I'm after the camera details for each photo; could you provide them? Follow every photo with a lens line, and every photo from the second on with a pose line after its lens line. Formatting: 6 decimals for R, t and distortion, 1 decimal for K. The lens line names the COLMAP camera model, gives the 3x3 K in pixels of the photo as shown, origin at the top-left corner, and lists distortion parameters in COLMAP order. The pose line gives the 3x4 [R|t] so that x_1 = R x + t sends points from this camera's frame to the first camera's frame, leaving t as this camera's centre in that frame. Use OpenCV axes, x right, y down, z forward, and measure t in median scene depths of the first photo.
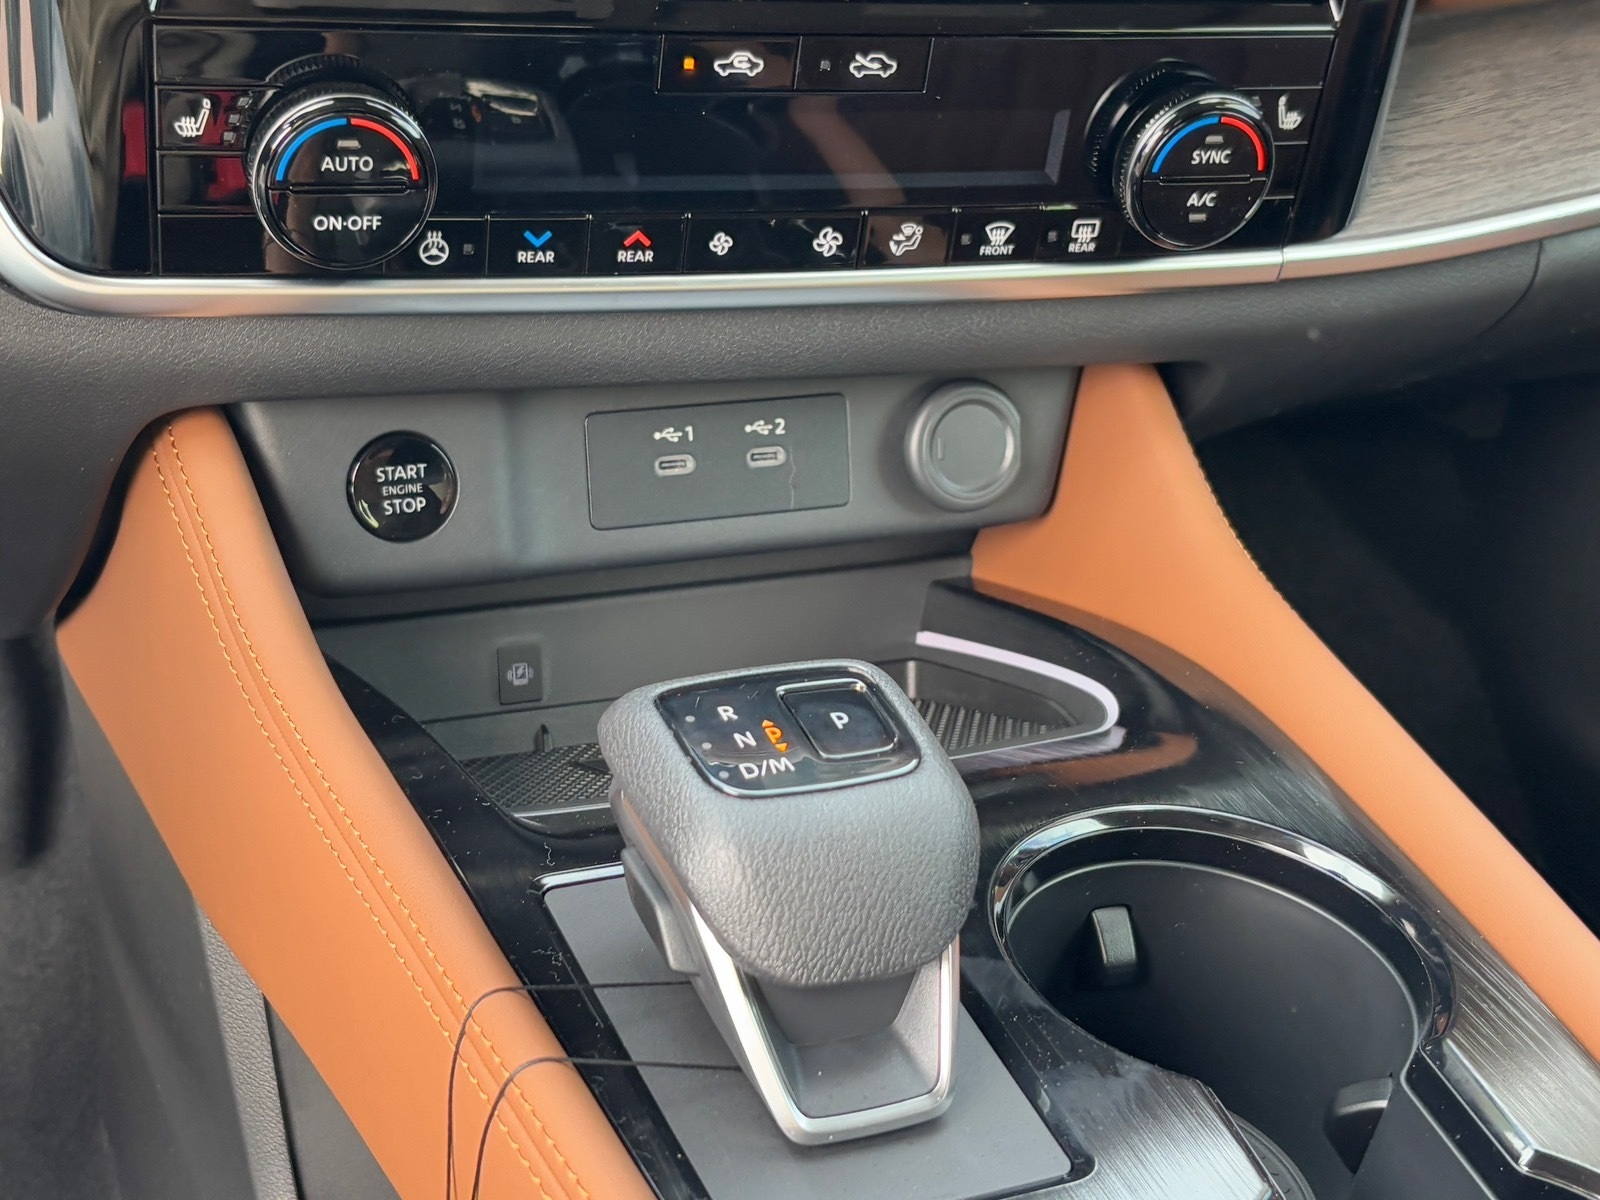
lens RADIAL K [[2345.0, 0, 795.3], [0, 2345.0, 609.5], [0, 0, 1]] dist [0.306379, -1.504770]
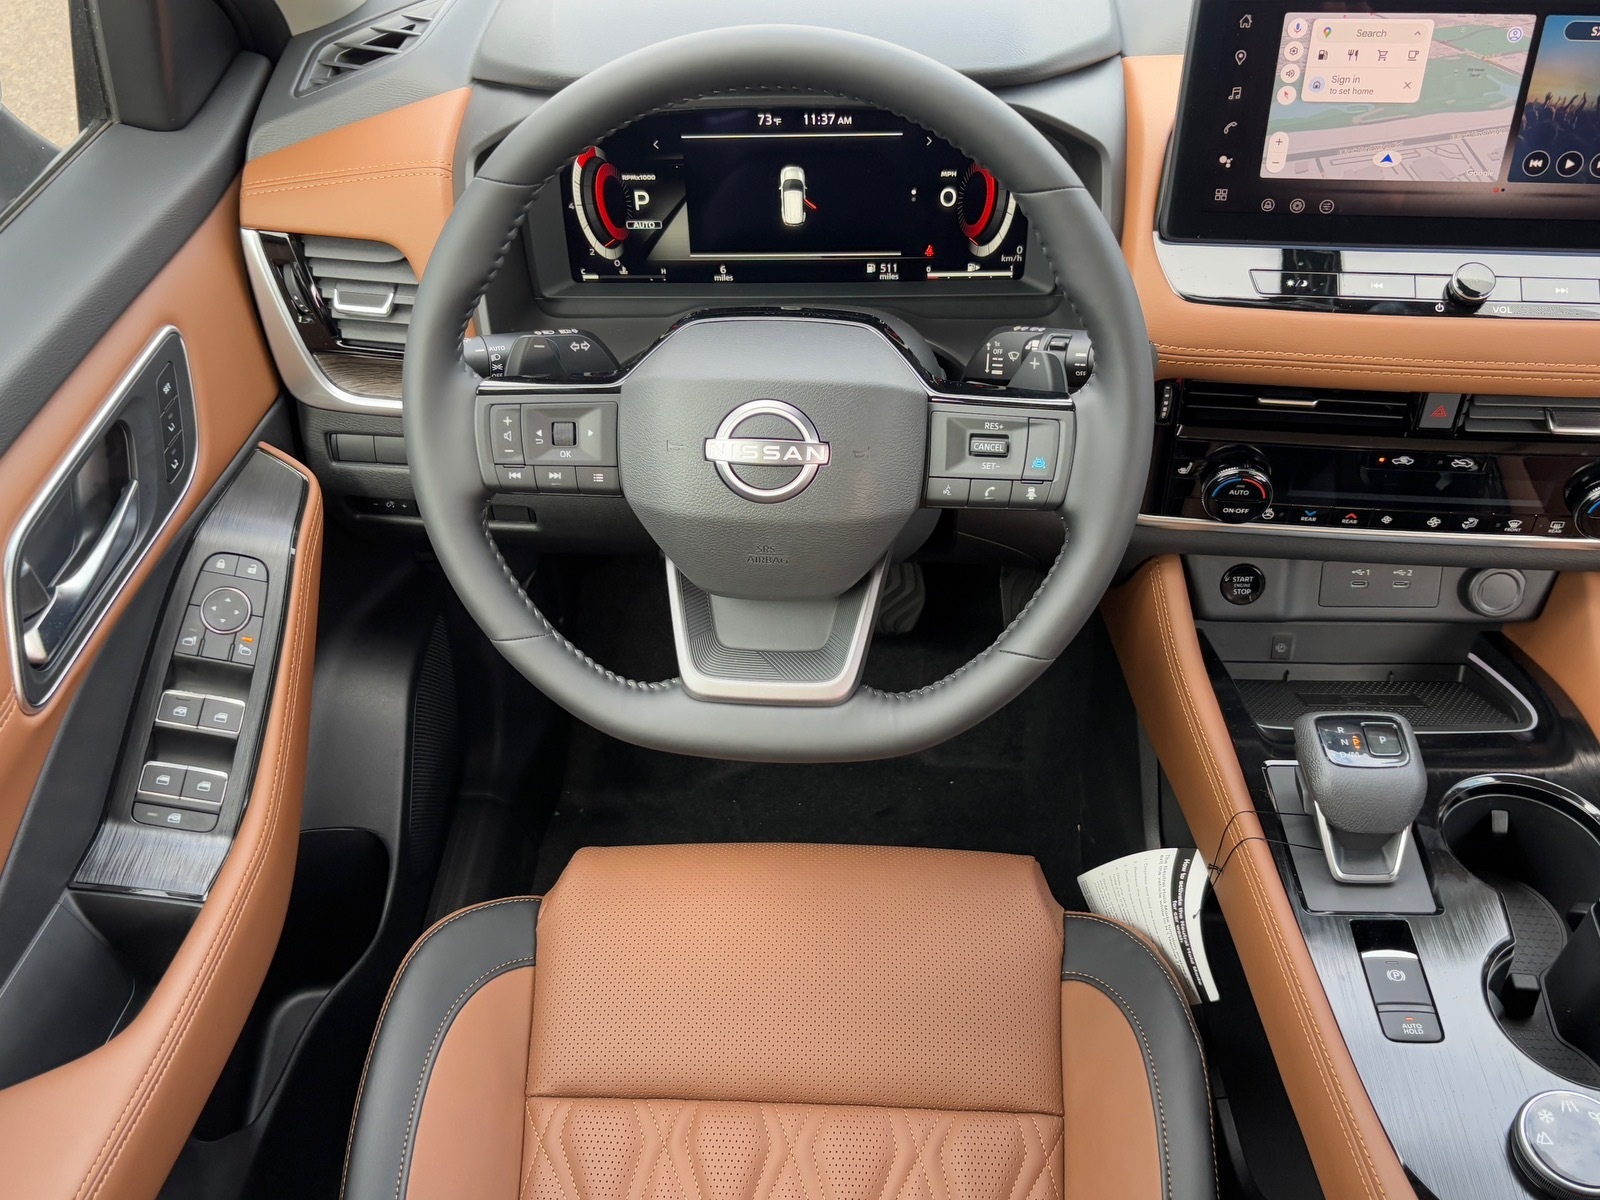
lens RADIAL K [[1488.0, 0, 799.1], [0, 1488.0, 620.1], [0, 0, 1]] dist [0.014713, 0.000889]
pose [[0.890920, 0.175736, -0.418783, 0.094703], [-0.103473, 0.976394, 0.189600, -0.286159], [0.442217, -0.125585, 0.888072, -0.696365]]
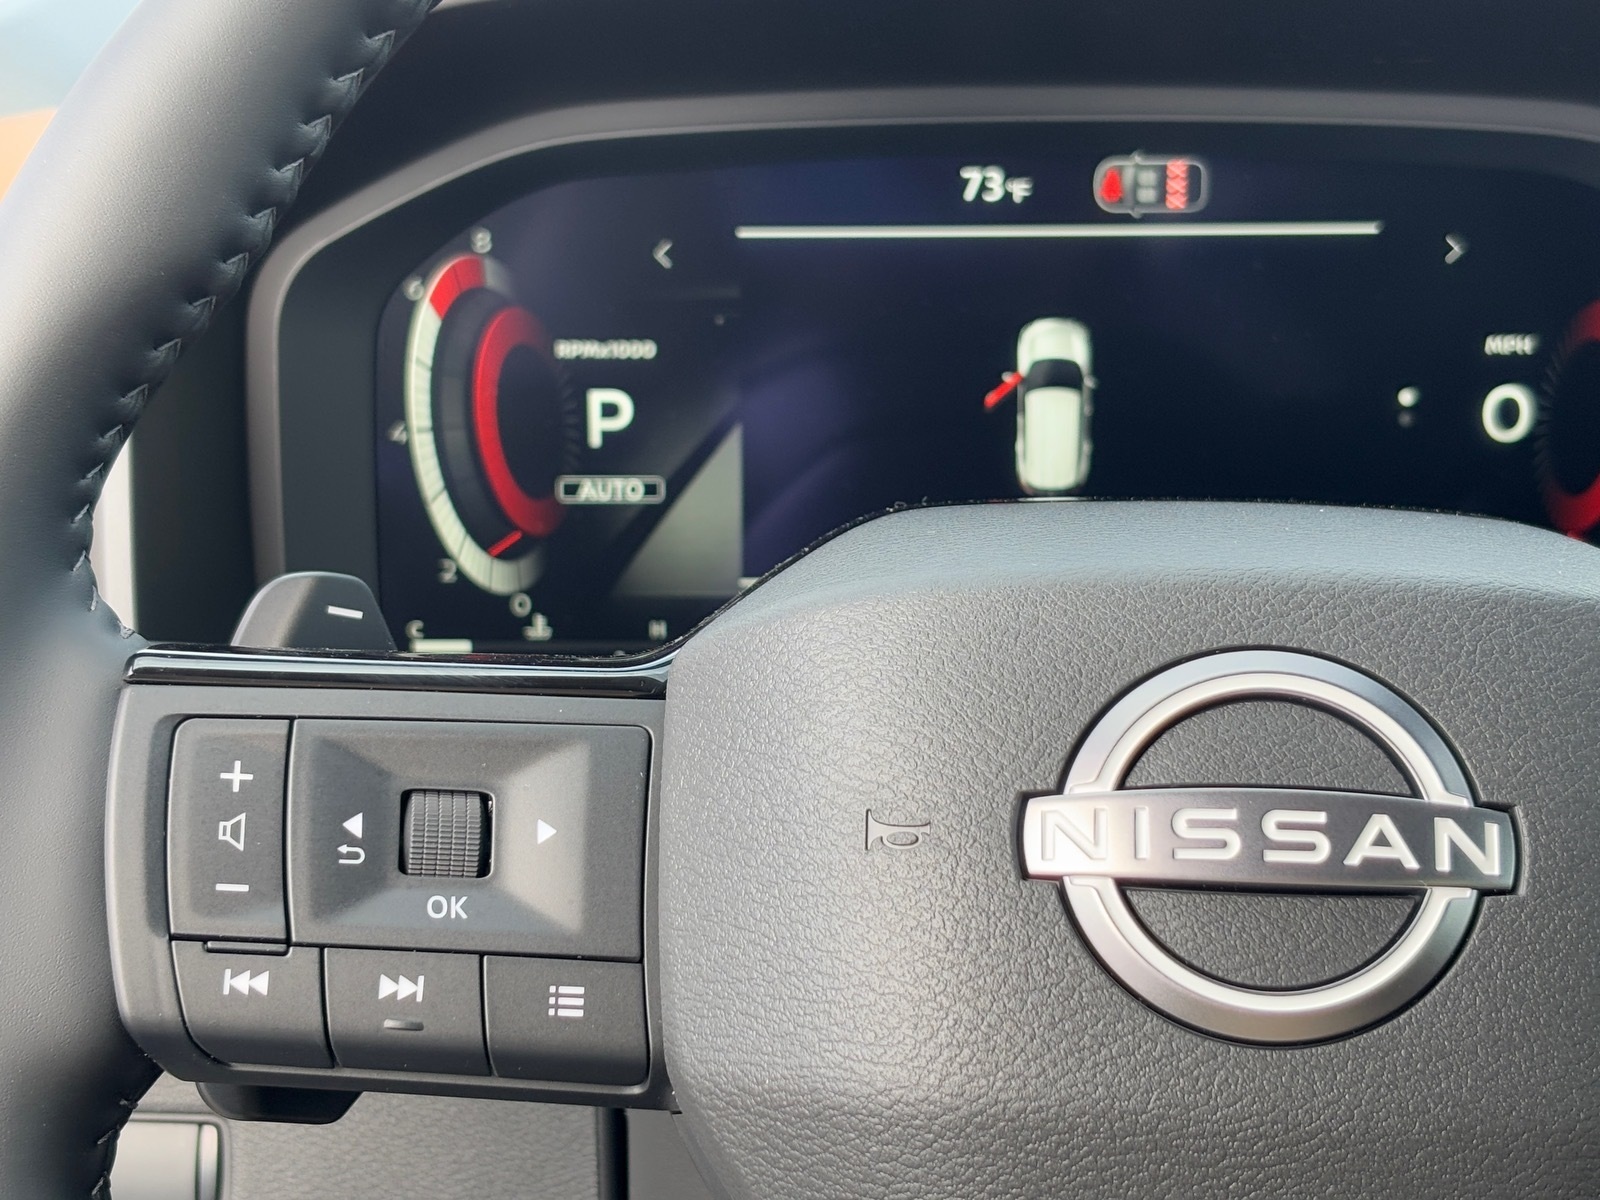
lens RADIAL K [[2965.3, 0, 800.0], [0, 2965.3, 600.0], [0, 0, 1]] dist [0.232902, -1.238831]
pose [[0.917140, -0.010280, -0.398433, -0.312861], [-0.105004, 0.958118, -0.266427, -0.054612], [0.384485, 0.286188, 0.877649, -0.197790]]
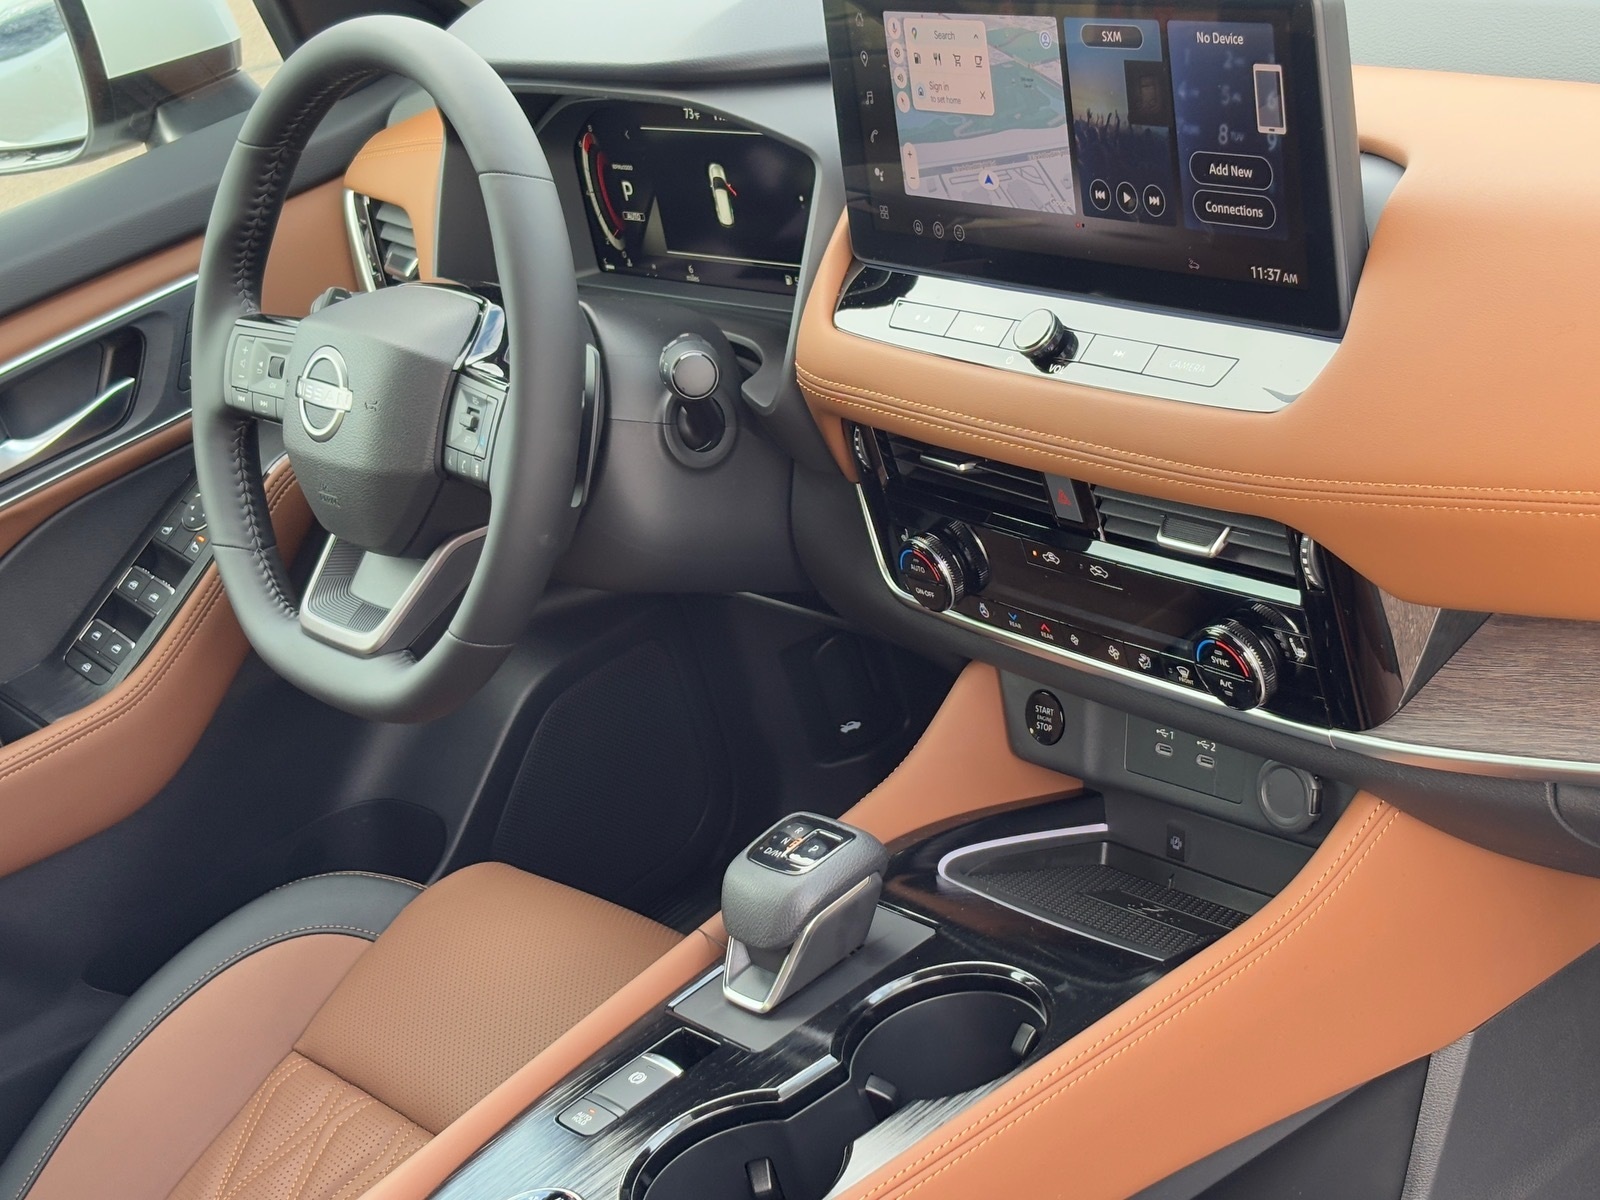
lens RADIAL K [[2556.2, 0, 832.3], [0, 2556.2, 640.1], [0, 0, 1]] dist [0.260293, -1.028110]
pose [[0.269449, 0.242488, -0.931985, 1.881621], [-0.211604, 0.959035, 0.188348, -0.509767], [0.939479, 0.146462, 0.309723, 0.157403]]
